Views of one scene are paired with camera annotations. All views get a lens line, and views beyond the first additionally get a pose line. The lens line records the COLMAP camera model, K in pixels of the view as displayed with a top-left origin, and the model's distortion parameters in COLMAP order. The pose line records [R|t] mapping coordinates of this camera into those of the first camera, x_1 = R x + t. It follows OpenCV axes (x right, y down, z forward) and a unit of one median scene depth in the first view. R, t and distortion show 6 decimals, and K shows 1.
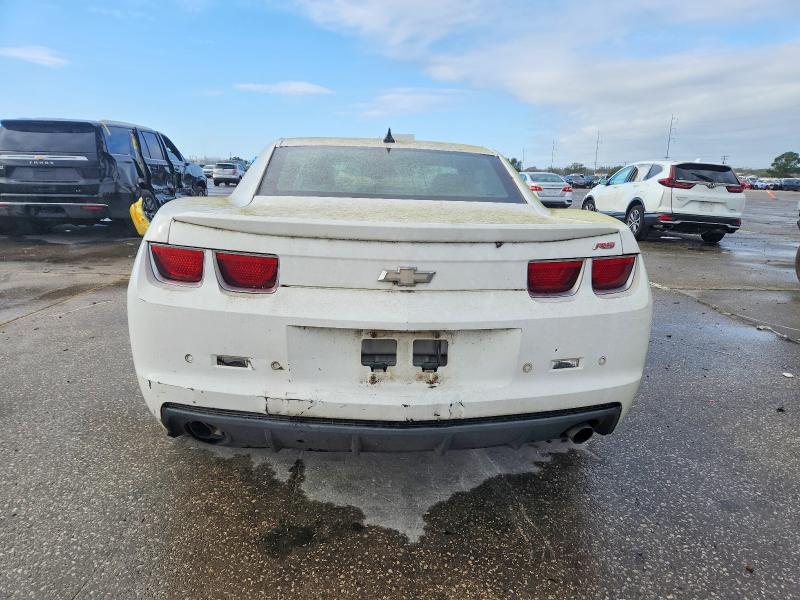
lens RADIAL K [[543.4, 0, 405.2], [0, 543.4, 300.7], [0, 0, 1]] dist [-0.005509, -0.003678]
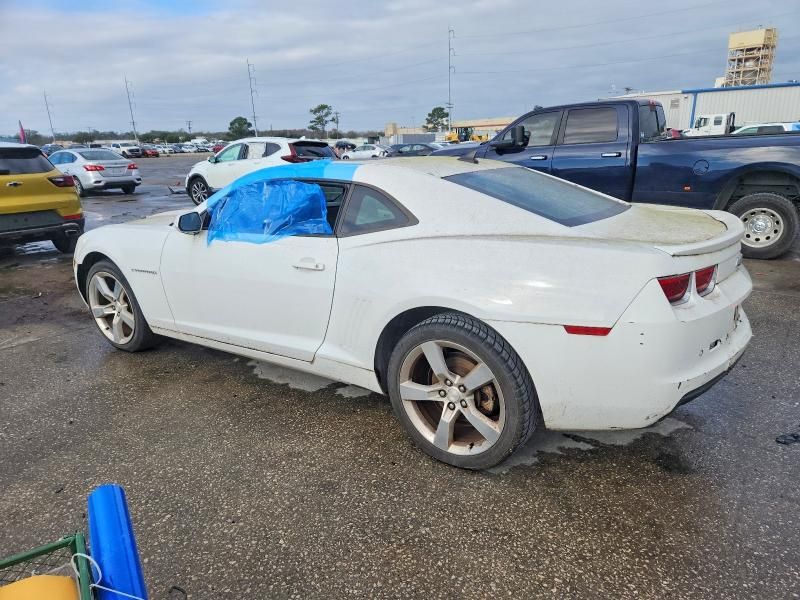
lens RADIAL K [[543.4, 0, 406.0], [0, 543.4, 299.3], [0, 0, 1]] dist [-0.005509, -0.003678]
pose [[0.621833, -0.243751, 0.744251, -0.154904], [0.199865, 0.968254, 0.150124, -0.031790], [-0.757217, 0.055398, 0.650810, 0.056123]]
